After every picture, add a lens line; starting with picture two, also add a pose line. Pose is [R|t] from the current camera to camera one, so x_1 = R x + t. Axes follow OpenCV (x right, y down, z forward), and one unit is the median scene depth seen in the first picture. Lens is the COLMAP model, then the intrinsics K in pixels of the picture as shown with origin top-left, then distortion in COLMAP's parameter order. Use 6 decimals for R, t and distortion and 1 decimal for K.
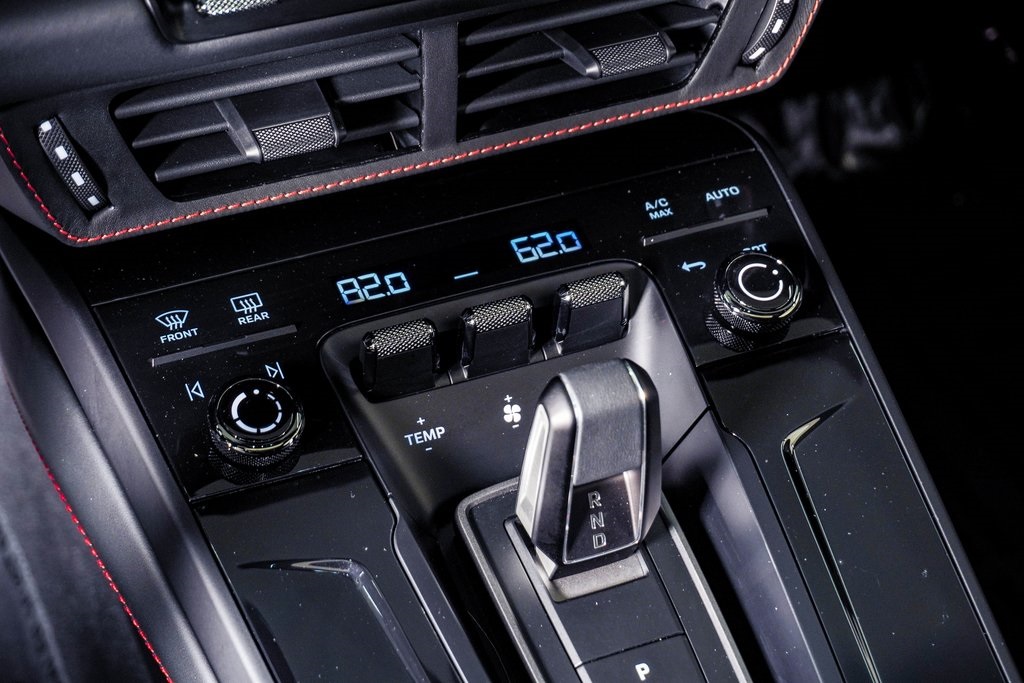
lens RADIAL K [[2230.9, 0, 503.1], [0, 2230.9, 340.5], [0, 0, 1]] dist [0.008613, 0.000000]
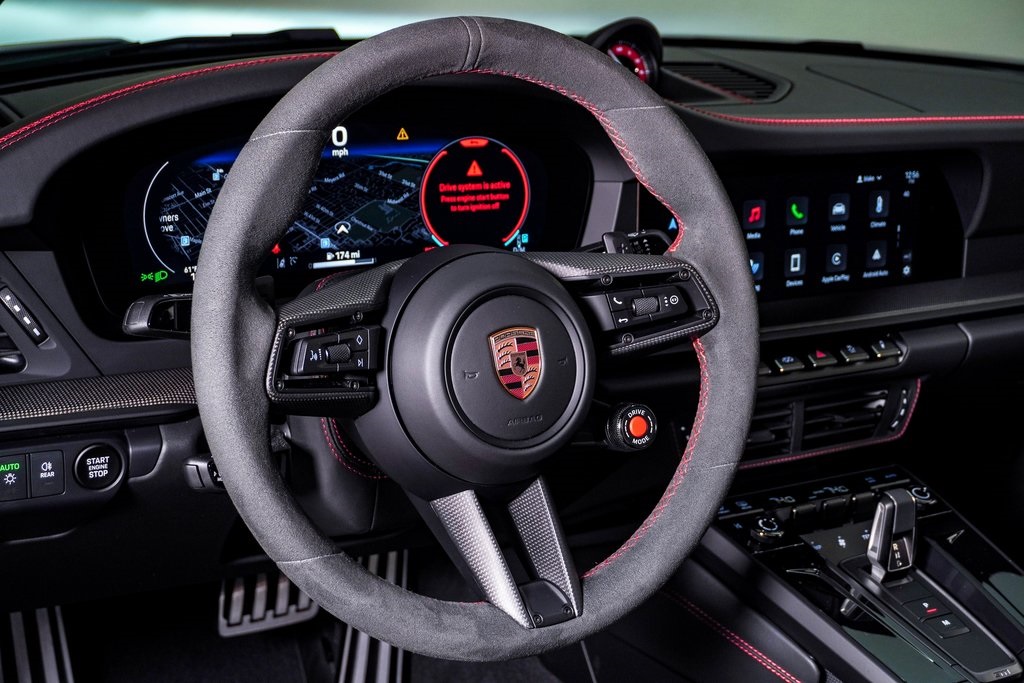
lens RADIAL K [[1578.1, 0, 511.7], [0, 1578.1, 345.6], [0, 0, 1]] dist [0.004436, 0.000000]
pose [[0.990642, -0.032959, 0.132447, -0.644399], [0.087664, 0.897428, -0.432363, 0.617726], [-0.104612, 0.439927, 0.891919, -0.751105]]
